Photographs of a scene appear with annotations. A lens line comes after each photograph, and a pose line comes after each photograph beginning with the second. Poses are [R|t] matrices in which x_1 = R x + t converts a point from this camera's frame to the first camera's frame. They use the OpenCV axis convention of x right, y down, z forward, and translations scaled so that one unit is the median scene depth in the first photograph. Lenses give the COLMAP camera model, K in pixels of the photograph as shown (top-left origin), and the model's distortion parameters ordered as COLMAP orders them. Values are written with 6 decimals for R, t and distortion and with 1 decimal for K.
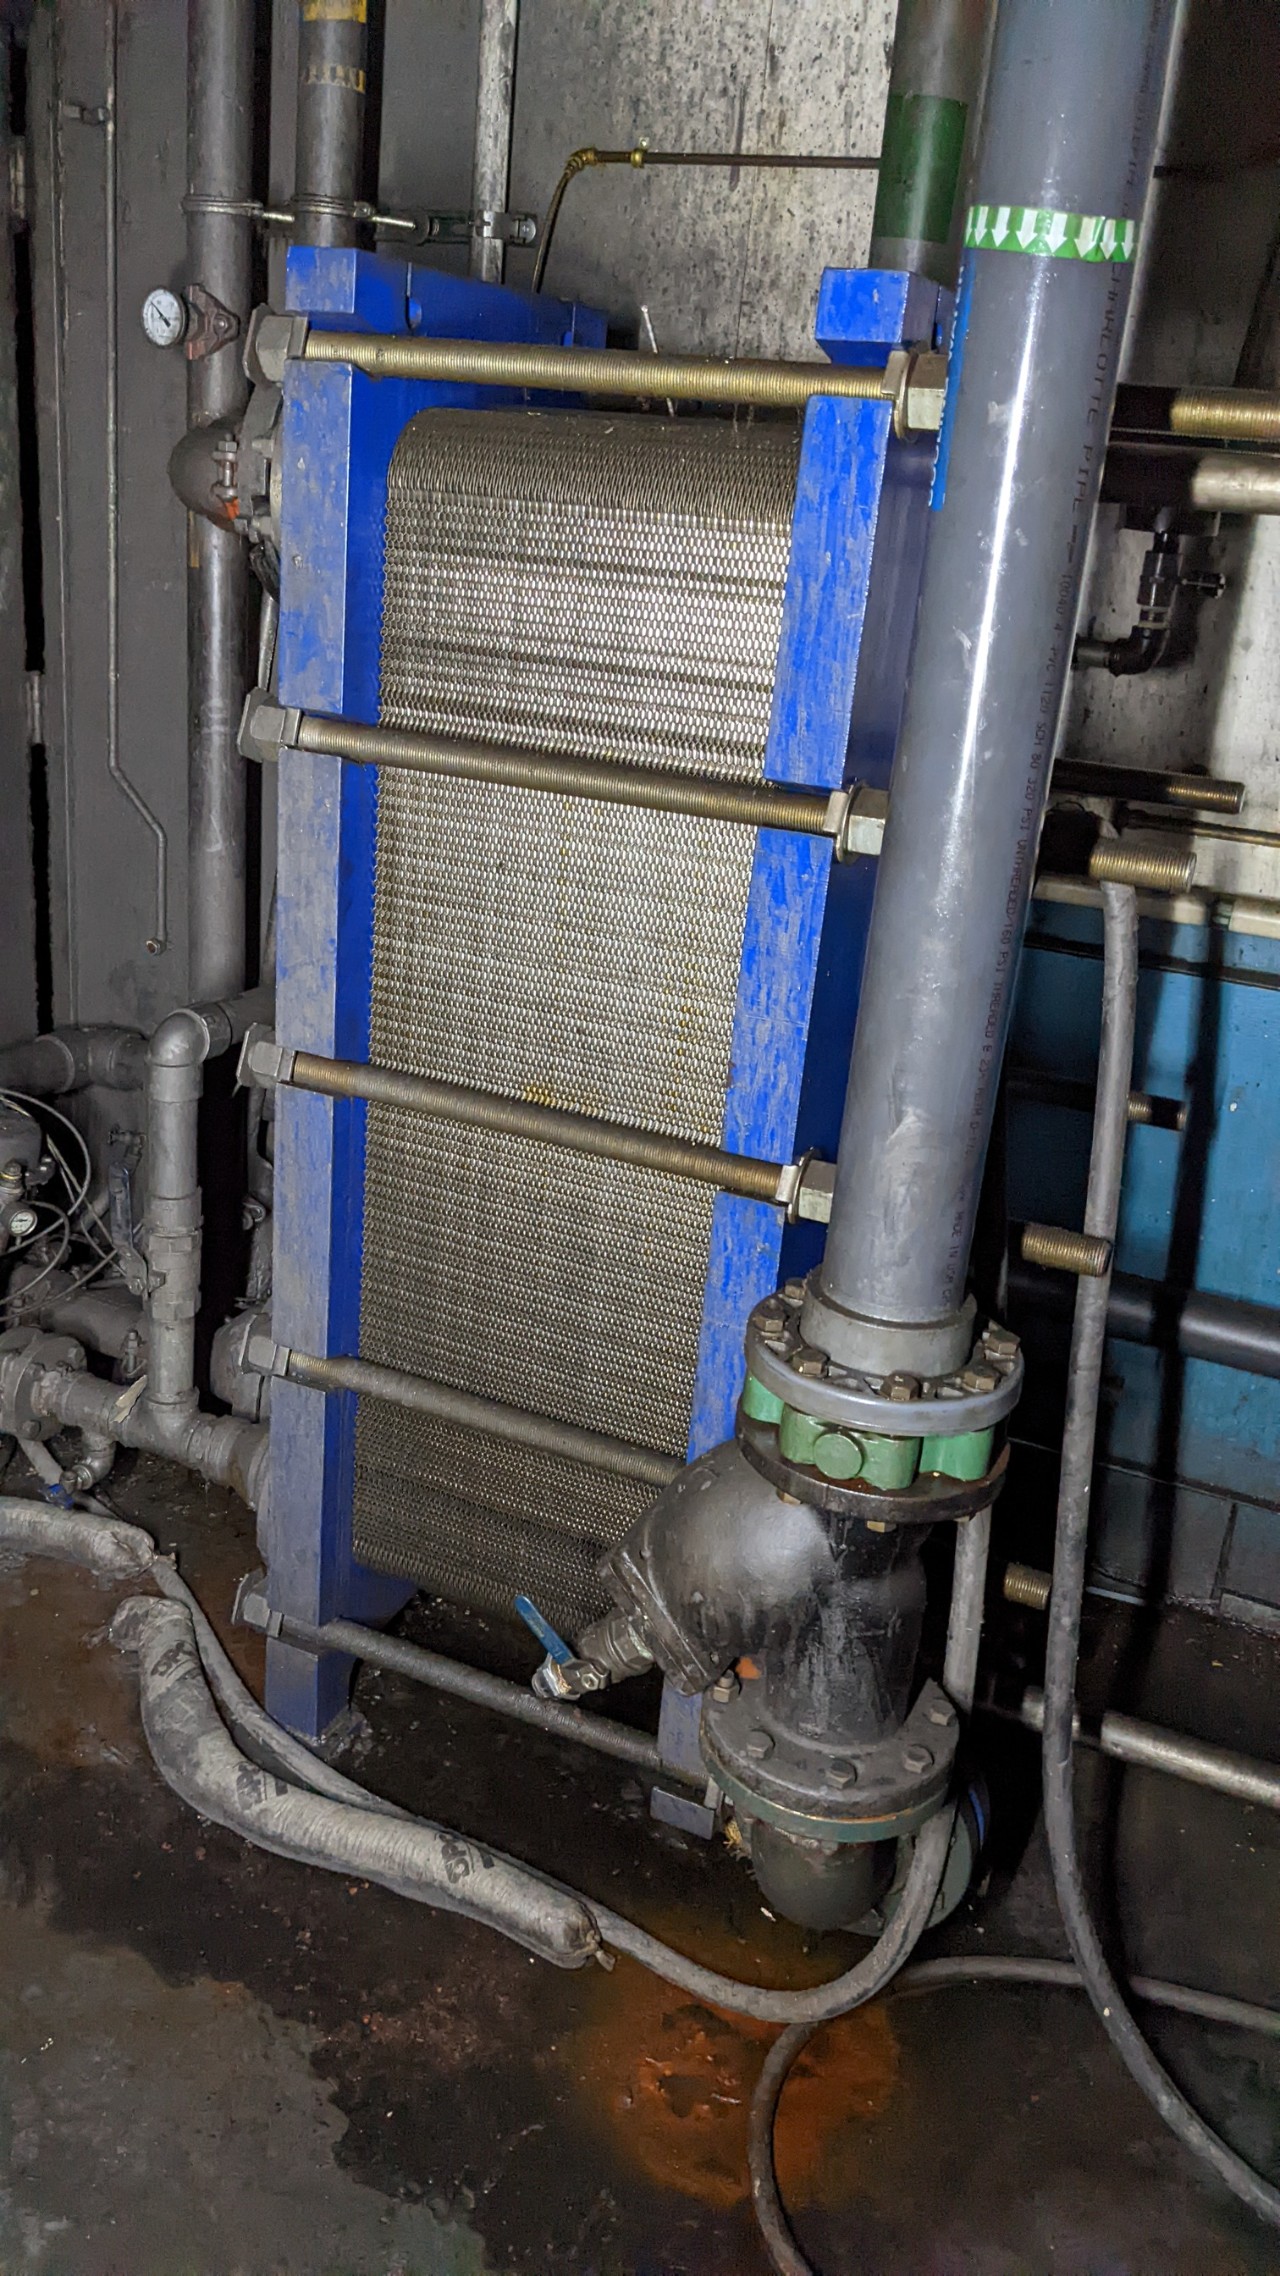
lens RADIAL K [[1805.3, 0, 632.1], [0, 1805.3, 1142.5], [0, 0, 1]] dist [-0.007593, -0.004045]
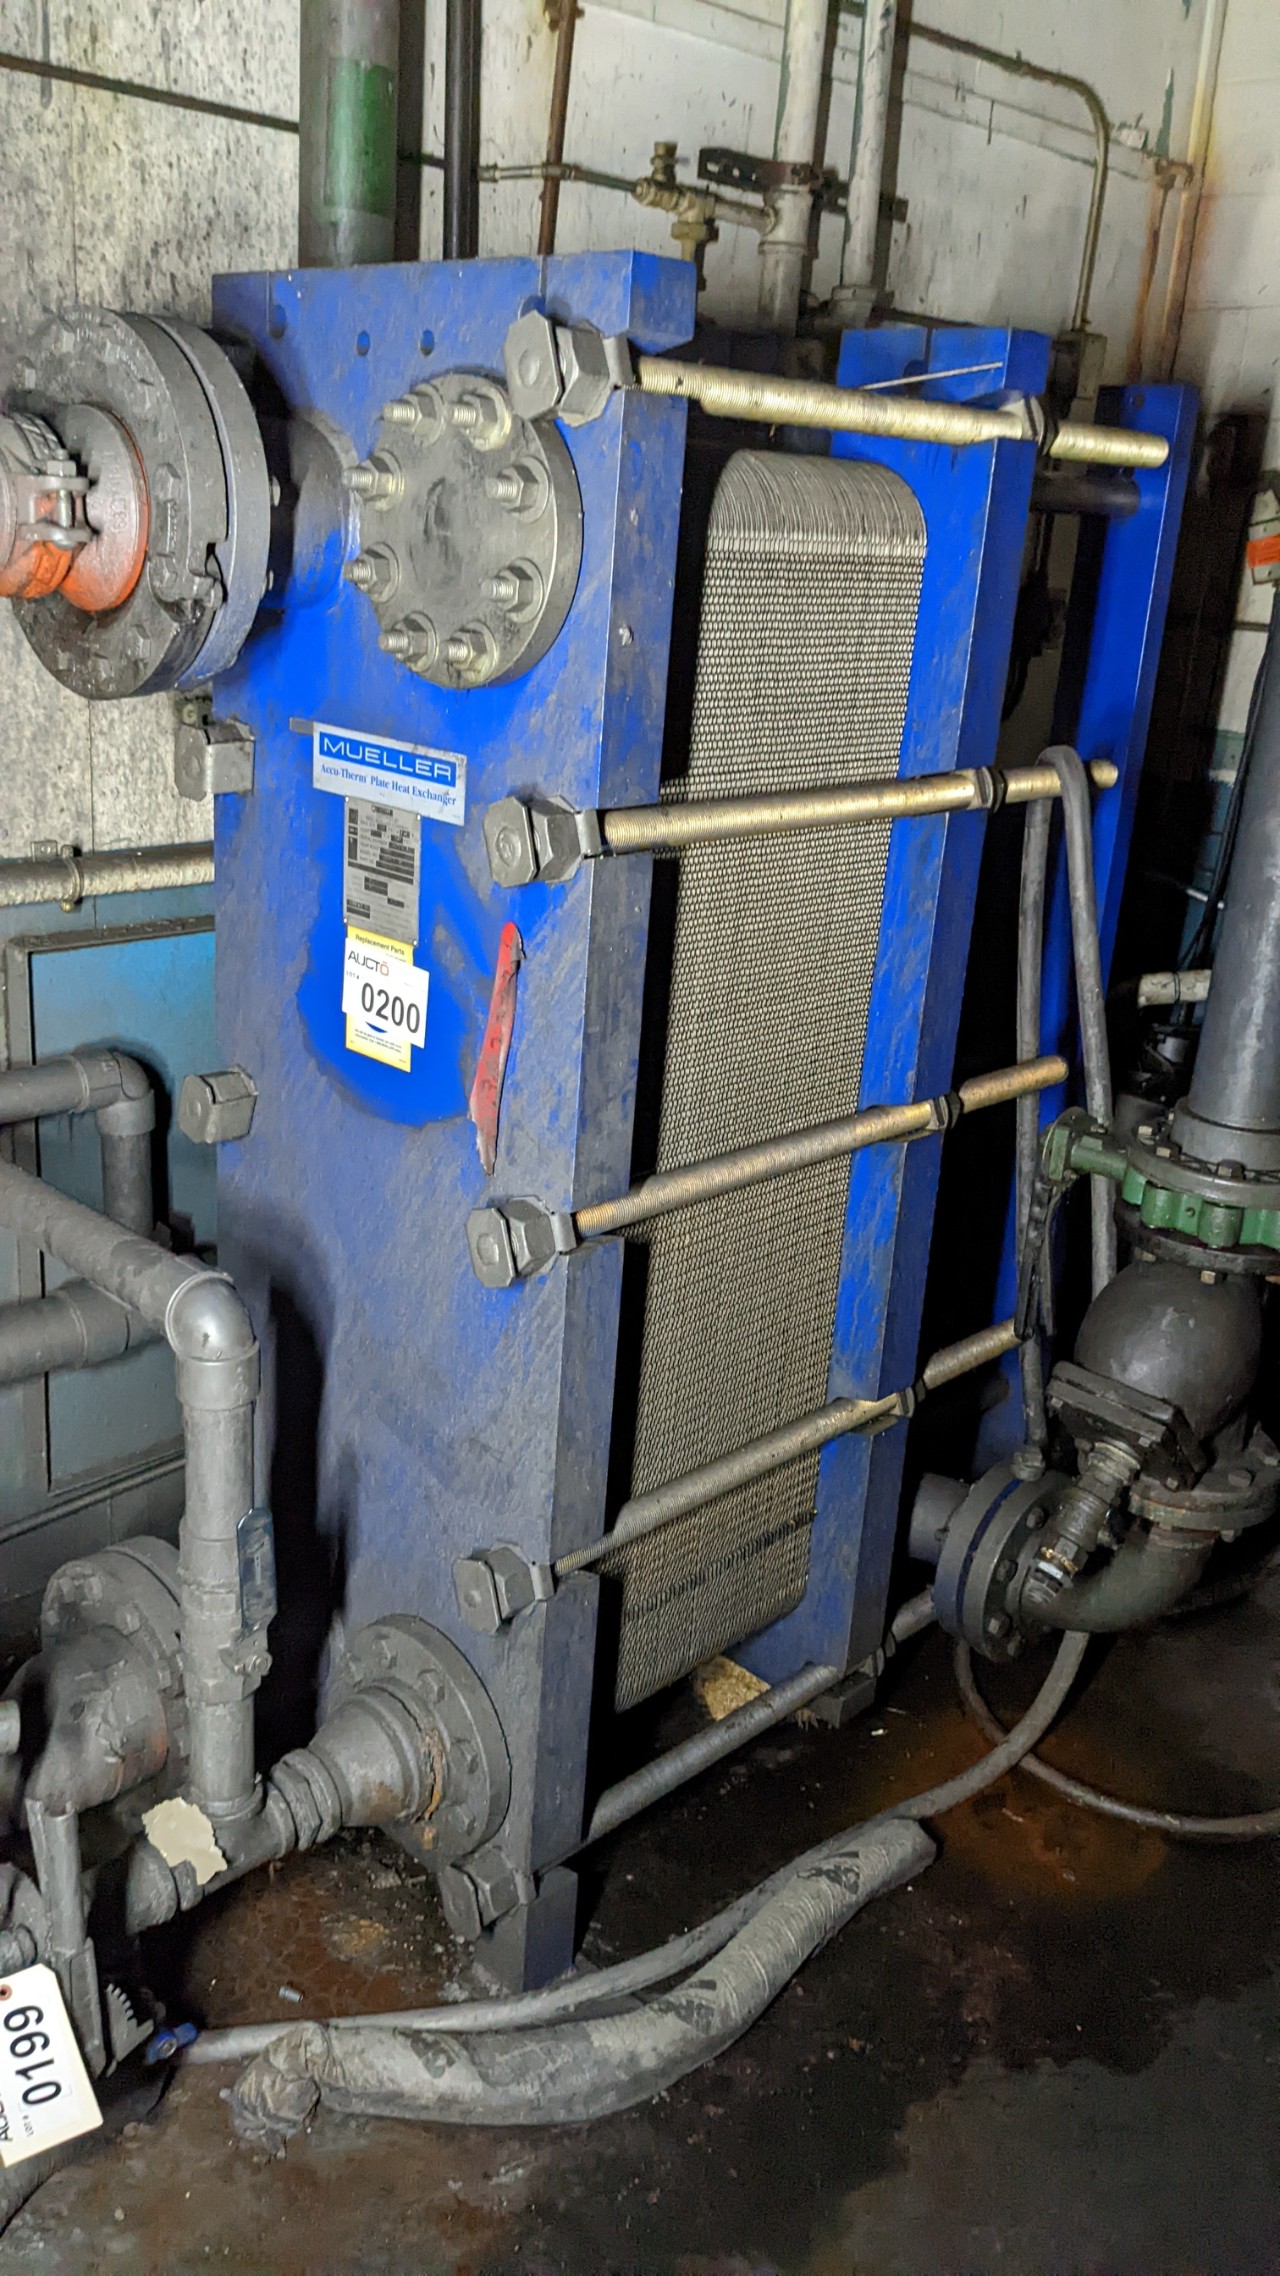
lens RADIAL K [[1805.3, 0, 580.0], [0, 1805.3, 1070.9], [0, 0, 1]] dist [-0.007593, -0.004045]
pose [[0.351069, -0.341209, 0.871968, -0.730509], [0.295992, 0.923929, 0.242370, -0.254743], [-0.888335, 0.173007, 0.425358, 0.520944]]
